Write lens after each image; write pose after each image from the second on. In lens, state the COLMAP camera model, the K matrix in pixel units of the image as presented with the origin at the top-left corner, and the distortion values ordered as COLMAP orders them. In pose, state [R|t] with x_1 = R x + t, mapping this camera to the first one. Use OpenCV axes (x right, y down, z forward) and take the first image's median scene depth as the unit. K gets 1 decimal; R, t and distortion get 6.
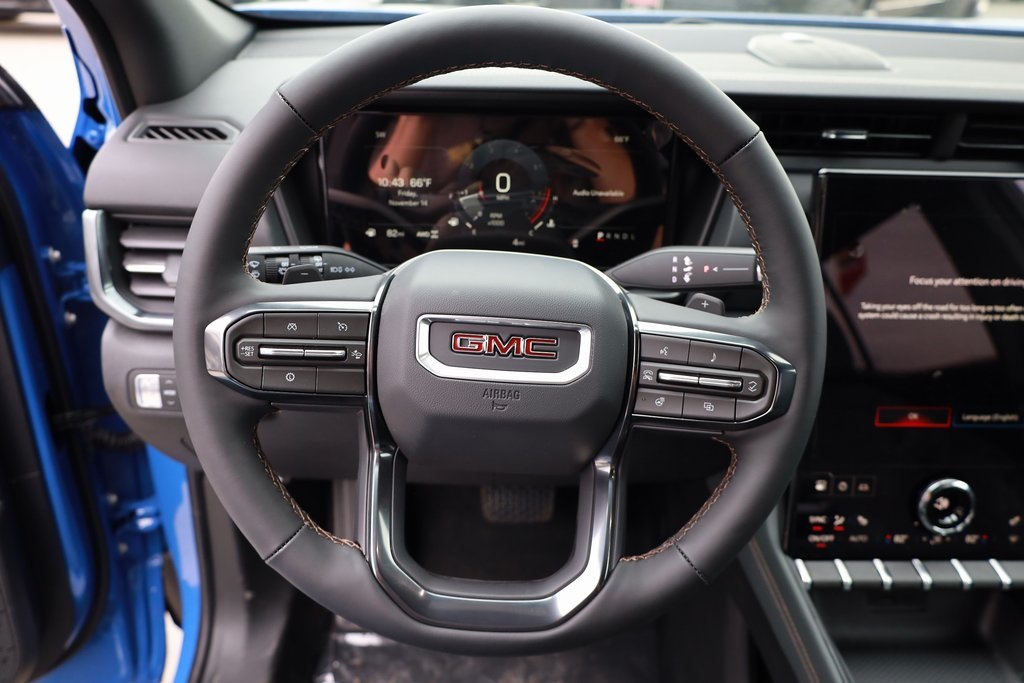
lens RADIAL K [[692.7, 0, 512.8], [0, 692.7, 341.8], [0, 0, 1]] dist [-0.020441, 0.000135]
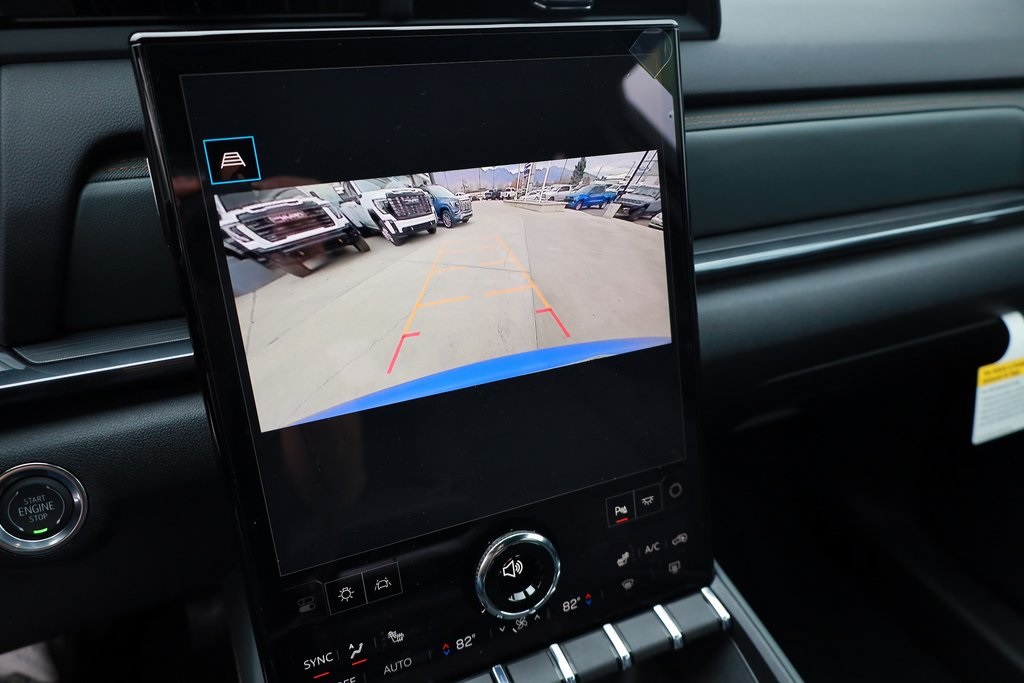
lens RADIAL K [[692.7, 0, 514.3], [0, 692.7, 341.2], [0, 0, 1]] dist [-0.020441, 0.000135]
pose [[0.919899, -0.192290, 0.341776, 0.459004], [0.190305, 0.980923, 0.039676, 0.005948], [-0.342886, 0.028544, 0.938943, 0.408628]]
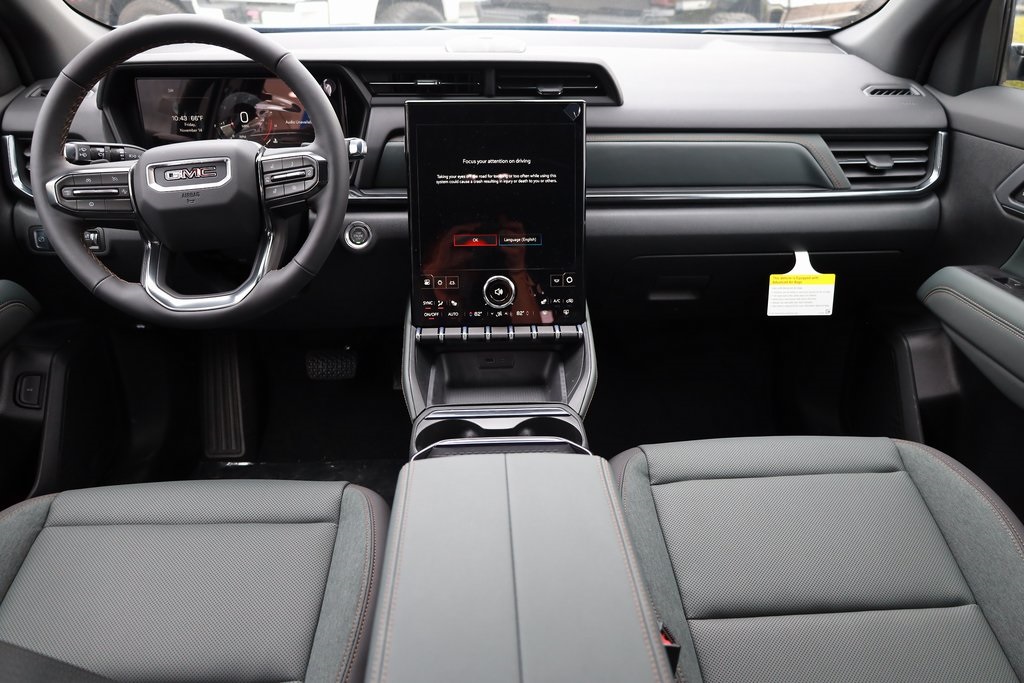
lens RADIAL K [[692.7, 0, 515.4], [0, 692.7, 347.6], [0, 0, 1]] dist [-0.020441, 0.000135]
pose [[0.999135, -0.029637, 0.029166, 0.624398], [0.030318, 0.999271, -0.023190, 0.428502], [-0.028458, 0.024054, 0.999306, -0.773498]]
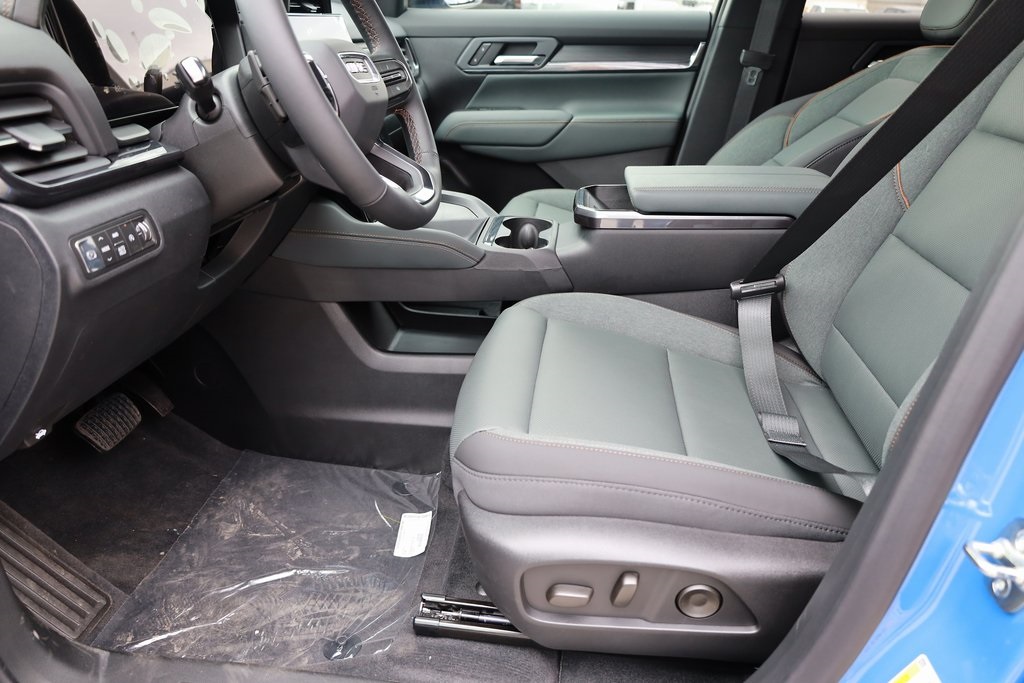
lens RADIAL K [[692.7, 0, 513.7], [0, 692.7, 346.9], [0, 0, 1]] dist [-0.020441, 0.000135]
pose [[0.106893, -0.436918, 0.893128, -1.436854], [0.473209, 0.812370, 0.340776, 0.131540], [-0.874441, 0.386209, 0.293590, 0.249738]]
